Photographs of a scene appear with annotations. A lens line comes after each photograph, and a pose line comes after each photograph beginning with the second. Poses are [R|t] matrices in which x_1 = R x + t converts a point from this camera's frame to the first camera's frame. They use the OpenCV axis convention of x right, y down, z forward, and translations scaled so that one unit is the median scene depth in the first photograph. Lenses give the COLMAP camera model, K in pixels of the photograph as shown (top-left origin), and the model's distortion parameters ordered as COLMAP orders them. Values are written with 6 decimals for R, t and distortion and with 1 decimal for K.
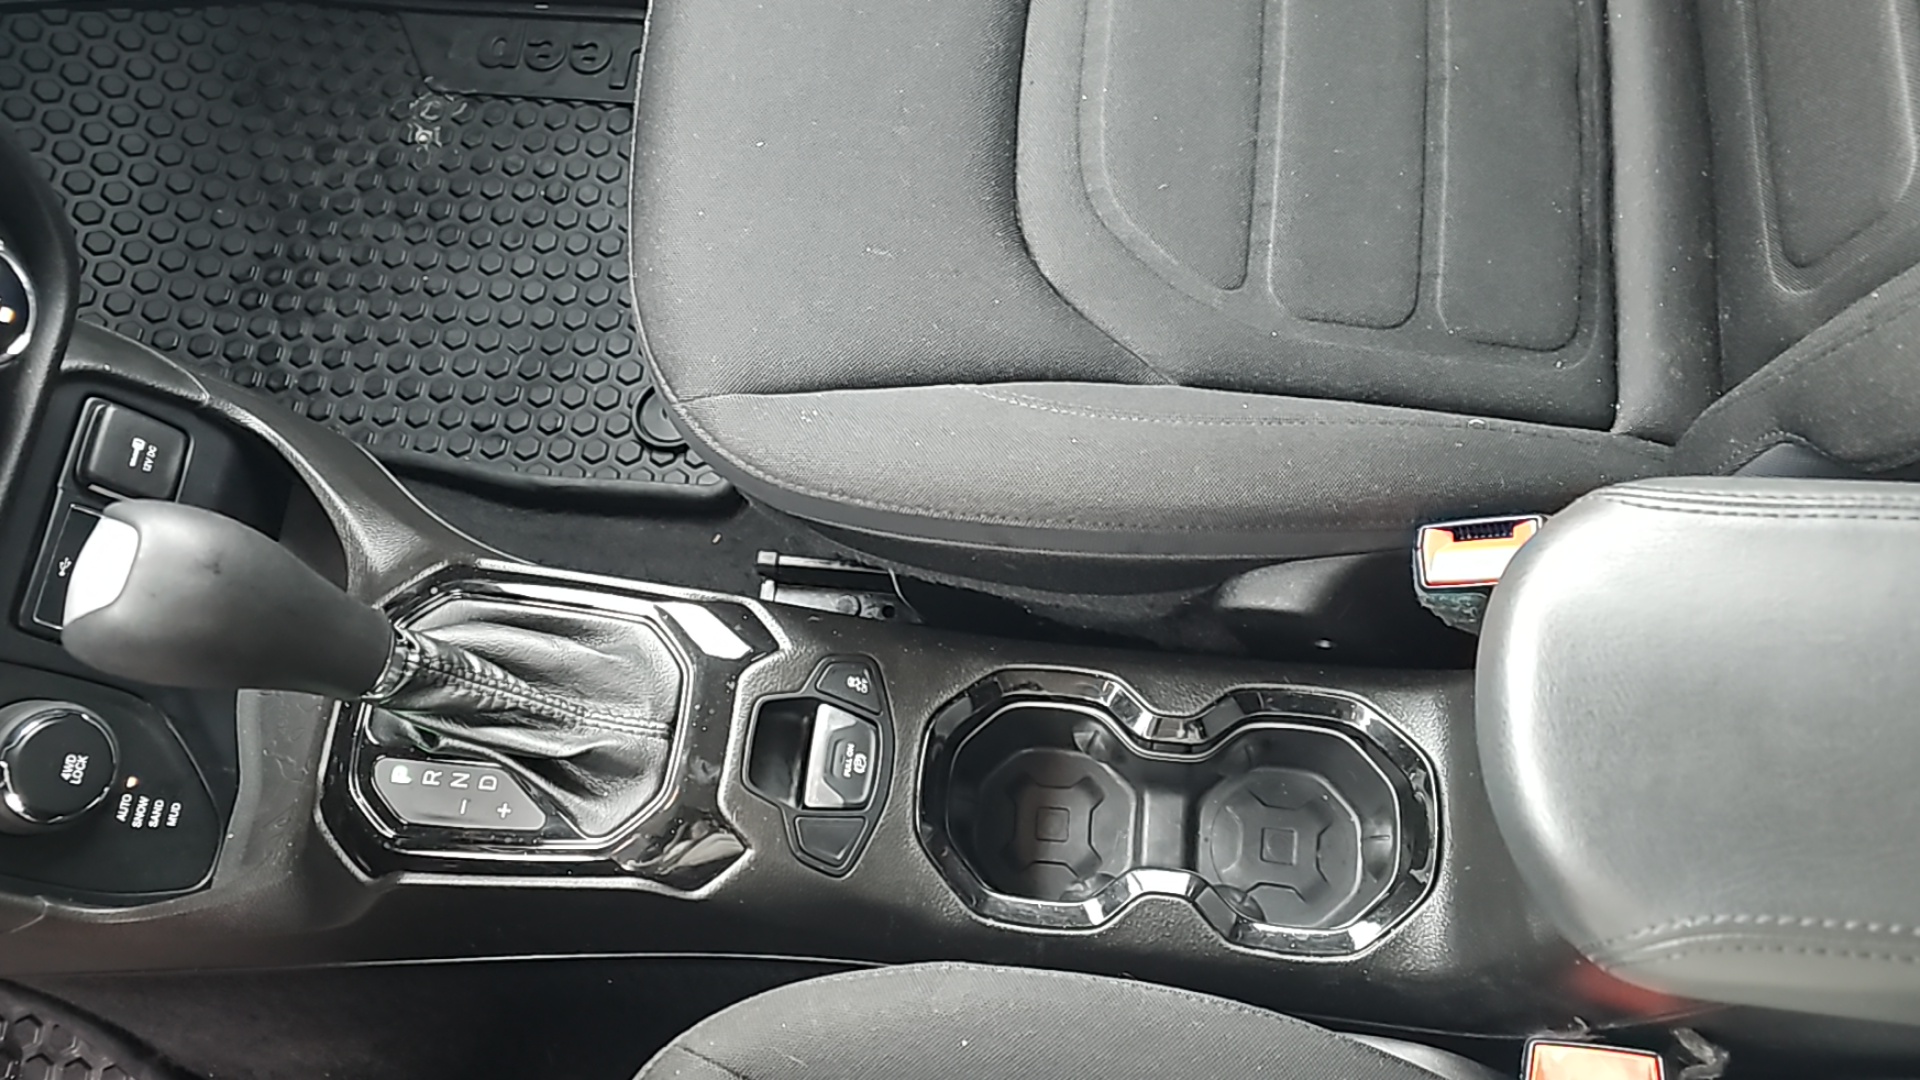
lens RADIAL K [[1403.0, 0, 975.9], [0, 1403.0, 549.9], [0, 0, 1]] dist [0.071245, -0.063832]
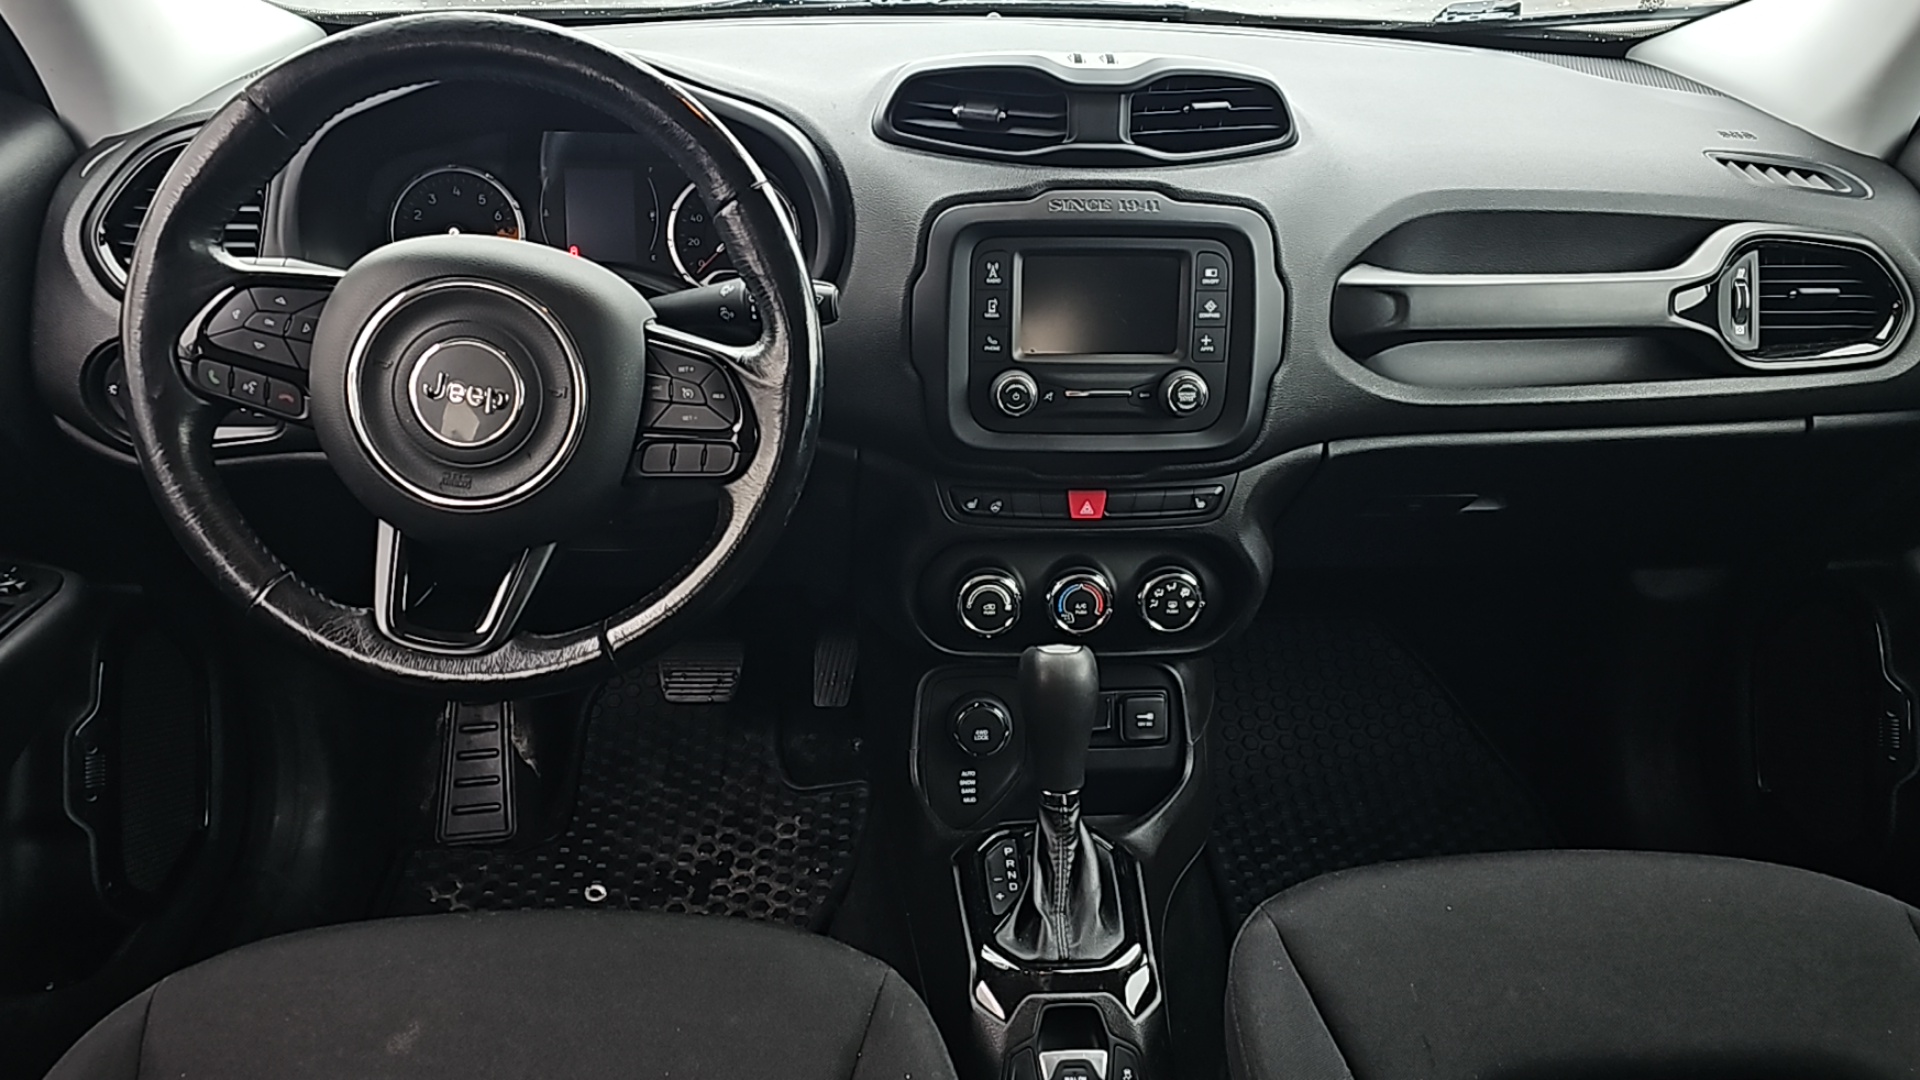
lens RADIAL K [[1403.0, 0, 976.5], [0, 1403.0, 547.7], [0, 0, 1]] dist [0.071245, -0.063832]
pose [[0.176335, 0.560526, -0.809146, 0.756017], [-0.939799, 0.340323, 0.030947, 0.008139], [0.292717, 0.754978, 0.586792, -0.331180]]
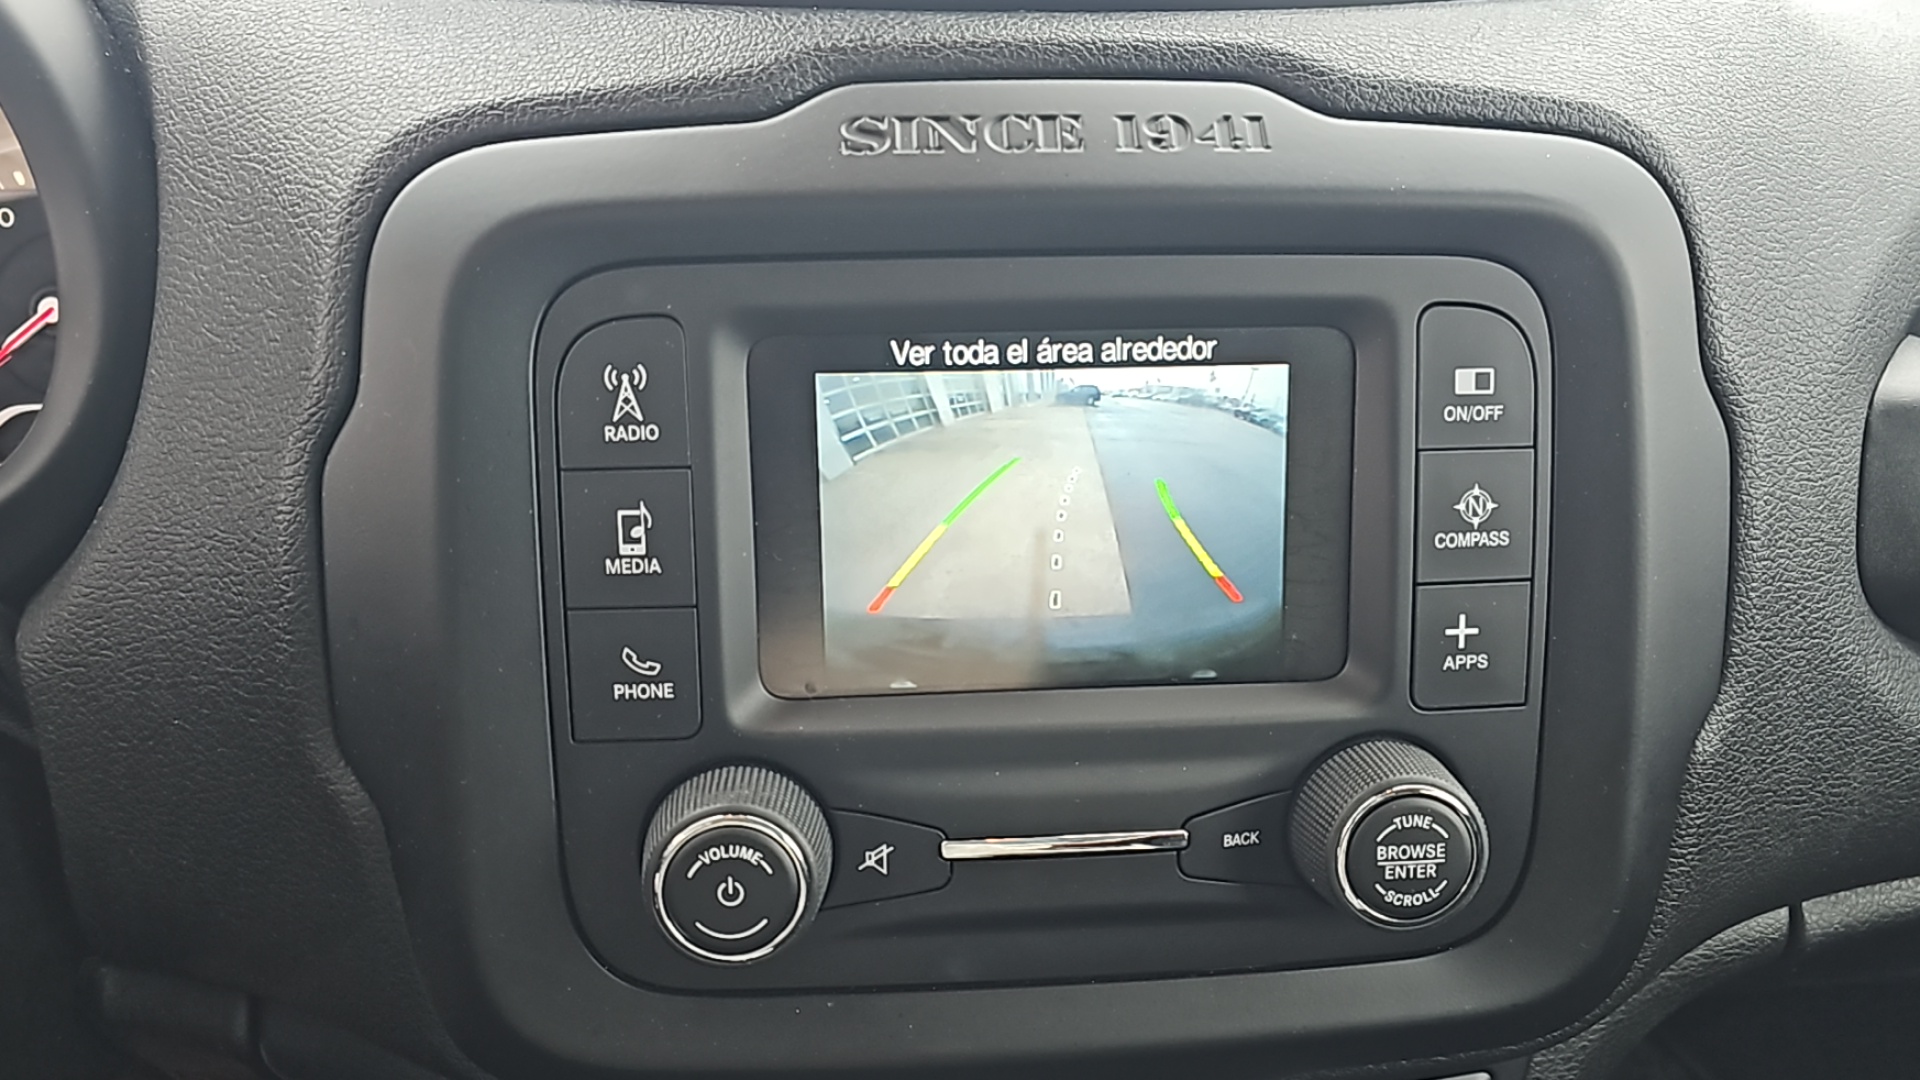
lens RADIAL K [[1403.0, 0, 975.0], [0, 1403.0, 541.5], [0, 0, 1]] dist [0.071245, -0.063832]
pose [[0.199903, 0.495324, -0.845395, -0.299335], [-0.929134, 0.369731, -0.003075, -0.139330], [0.311046, 0.786100, 0.534133, 0.207851]]
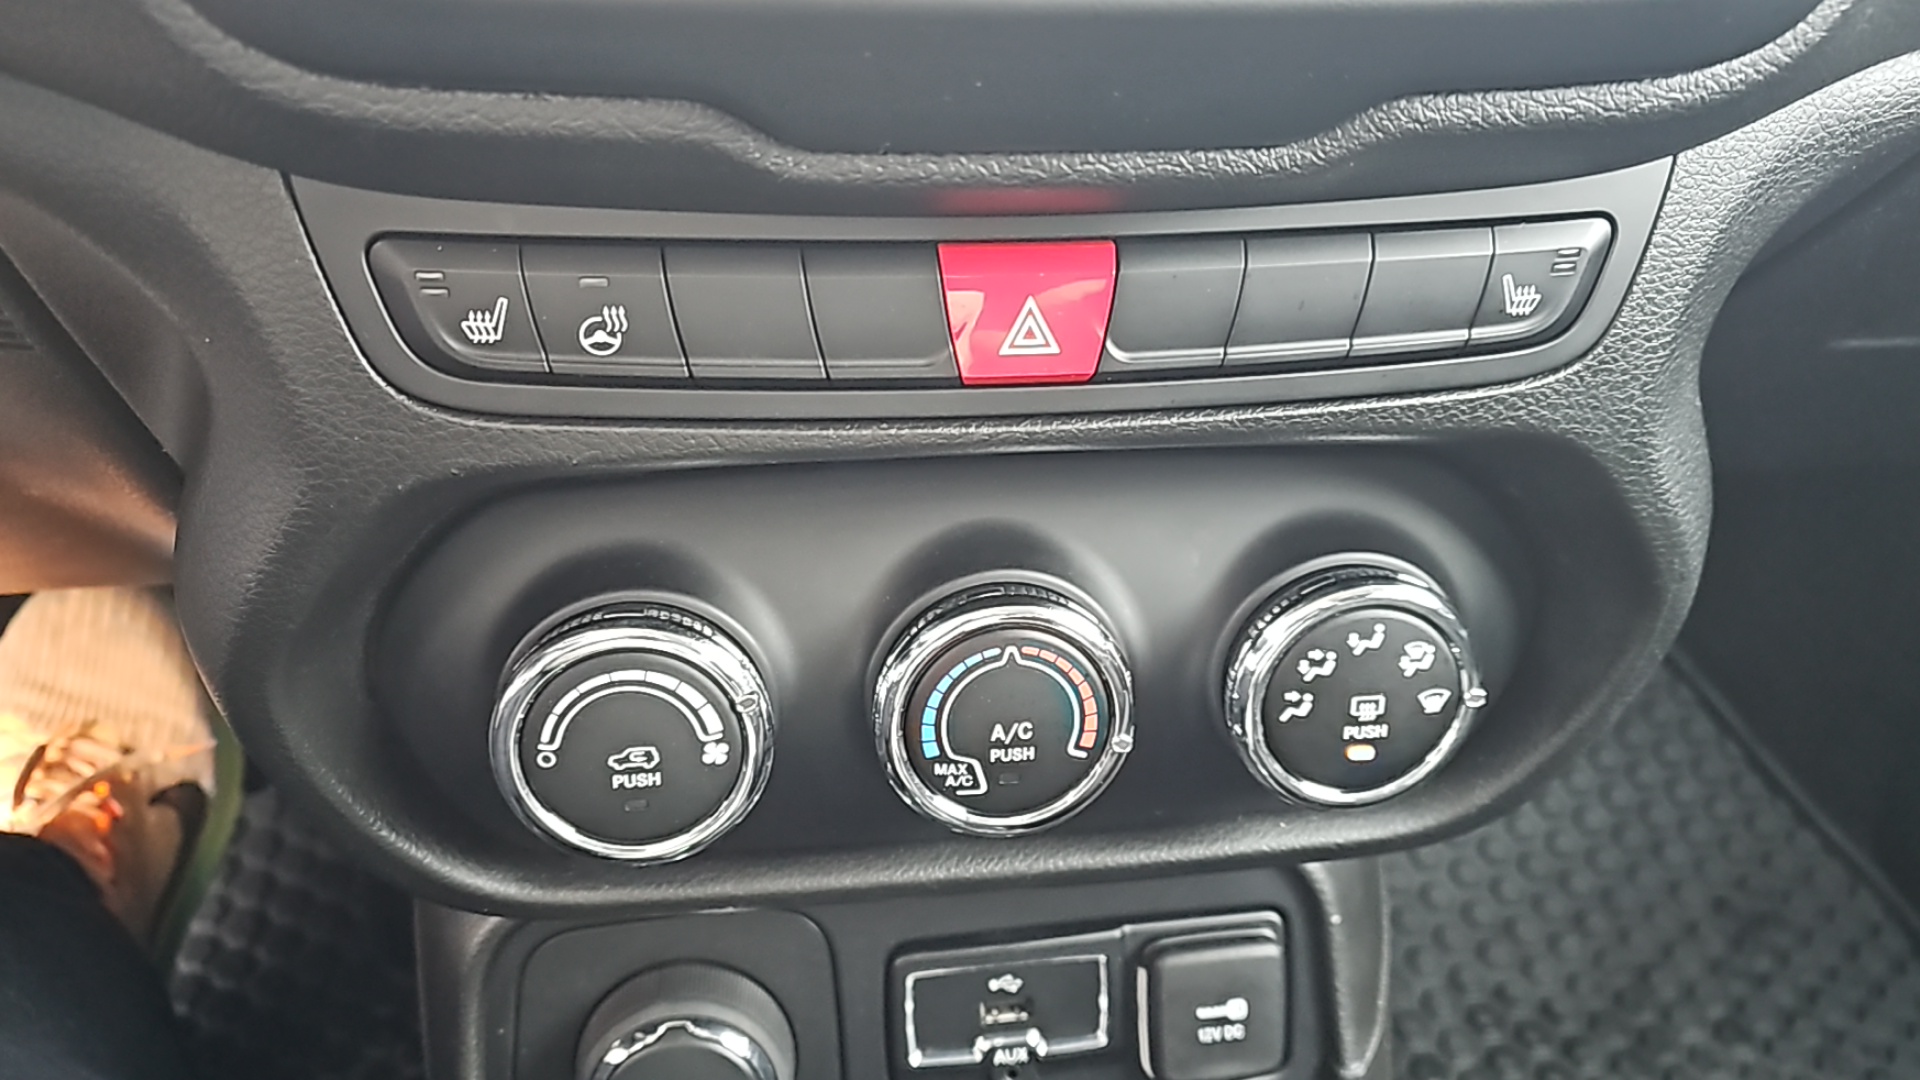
lens RADIAL K [[1403.0, 0, 973.9], [0, 1403.0, 542.8], [0, 0, 1]] dist [0.071245, -0.063832]
pose [[0.240252, 0.624650, -0.743028, -0.296441], [-0.929221, 0.369387, 0.010080, -0.049982], [0.280761, 0.688016, 0.669184, 0.441981]]
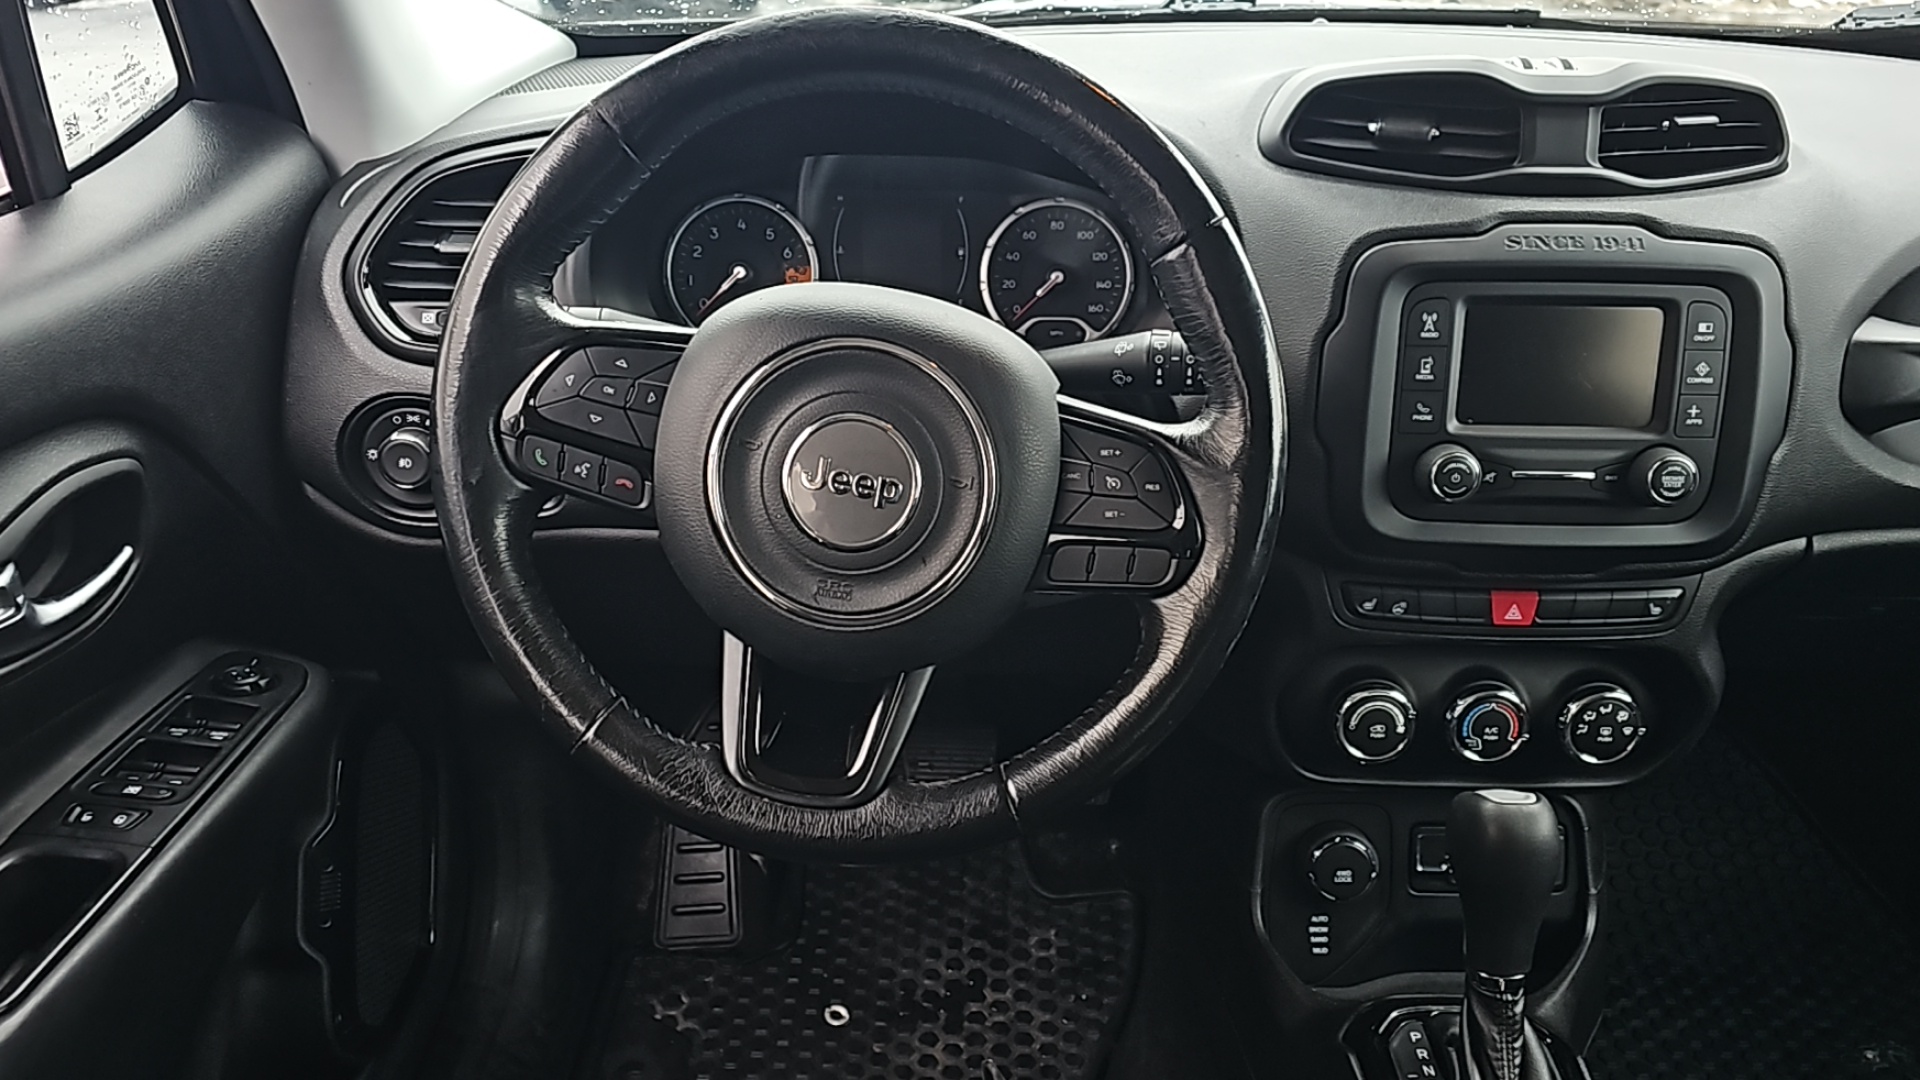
lens RADIAL K [[1403.0, 0, 976.8], [0, 1403.0, 553.4], [0, 0, 1]] dist [0.071245, -0.063832]
pose [[0.117604, 0.551796, -0.825645, 0.437271], [-0.943027, 0.322630, 0.081297, 0.279412], [0.311237, 0.769045, 0.558302, -0.316994]]
